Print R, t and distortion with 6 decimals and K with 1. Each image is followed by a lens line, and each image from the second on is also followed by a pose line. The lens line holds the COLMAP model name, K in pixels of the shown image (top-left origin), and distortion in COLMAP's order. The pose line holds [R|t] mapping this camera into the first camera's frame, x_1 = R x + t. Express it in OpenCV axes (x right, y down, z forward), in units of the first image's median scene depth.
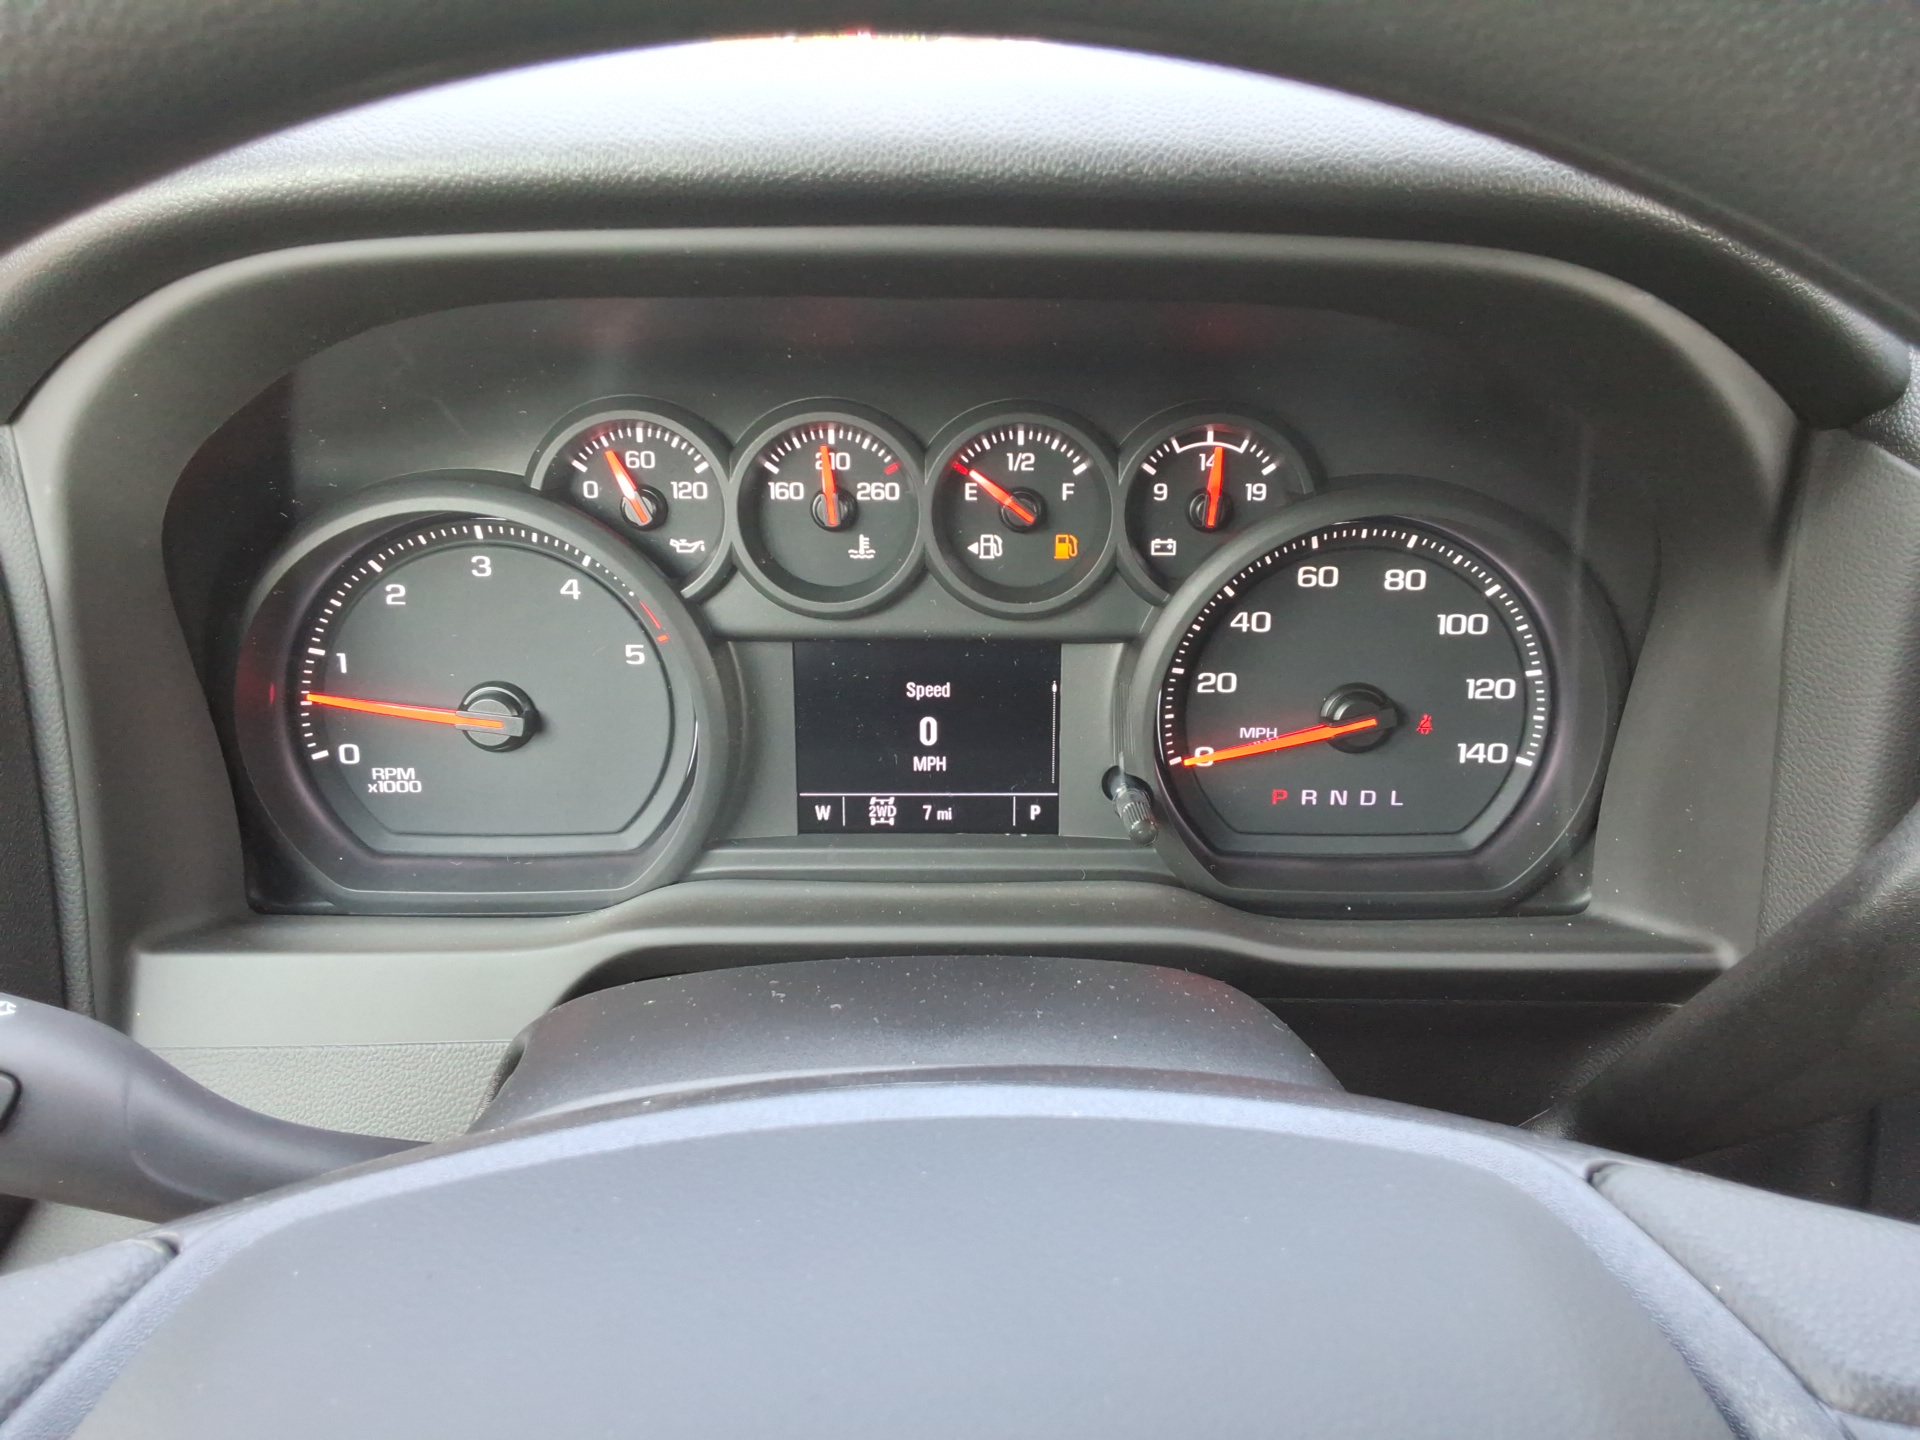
lens RADIAL K [[1548.6, 0, 964.0], [0, 1548.6, 709.1], [0, 0, 1]] dist [0.087726, -0.130284]
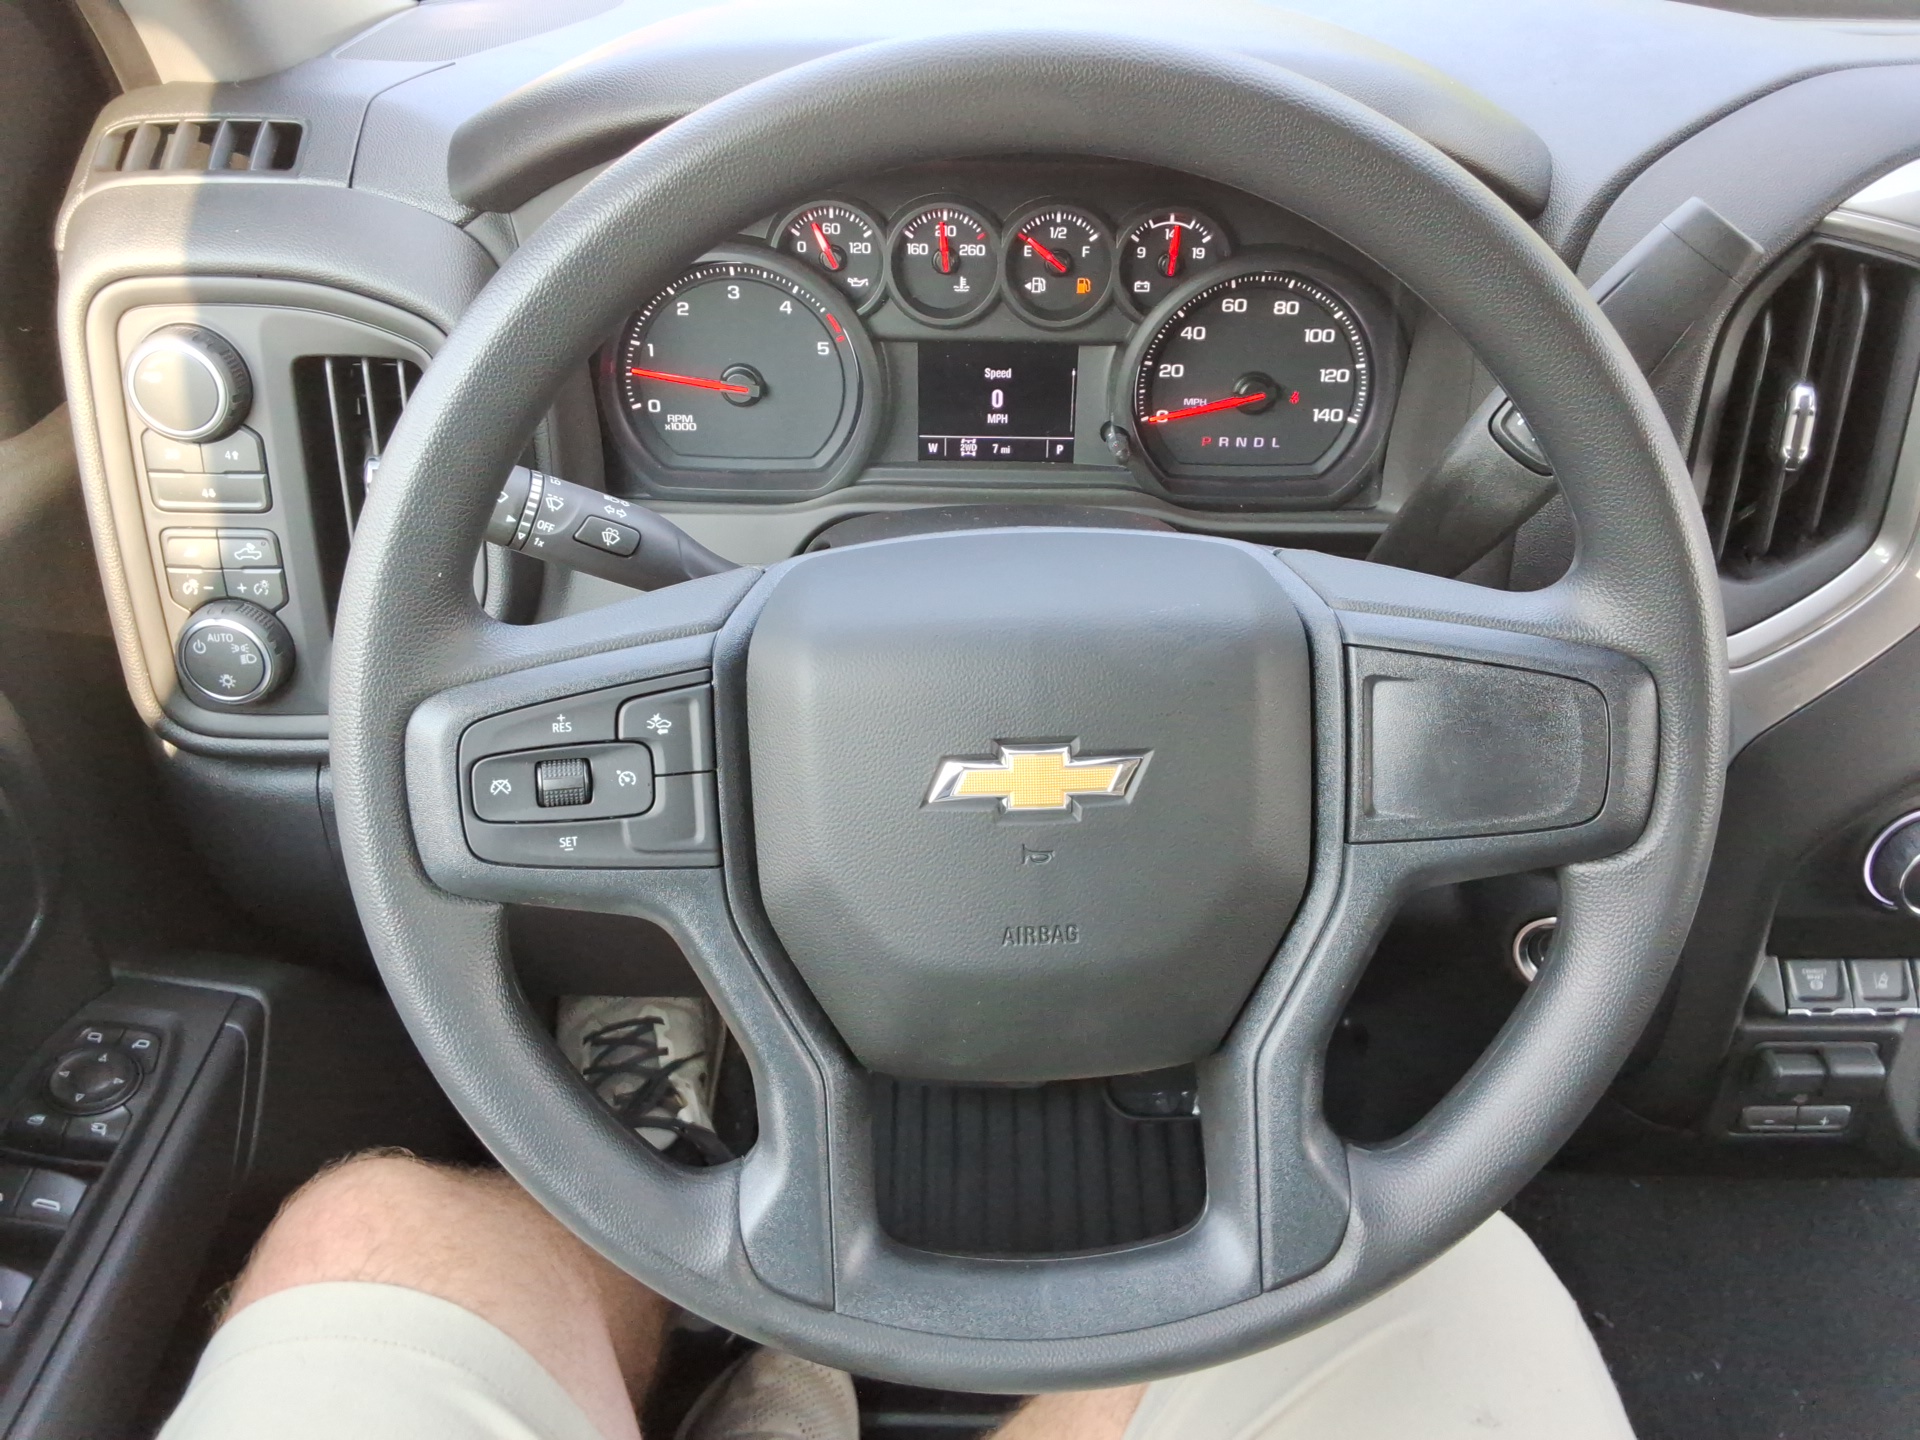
lens RADIAL K [[1511.3, 0, 966.9], [0, 1511.3, 706.5], [0, 0, 1]] dist [0.087861, -0.107727]
pose [[0.999903, 0.013501, 0.003404, -0.058190], [-0.013909, 0.979562, 0.200660, 0.012239], [-0.000626, -0.200688, 0.979655, -0.681777]]
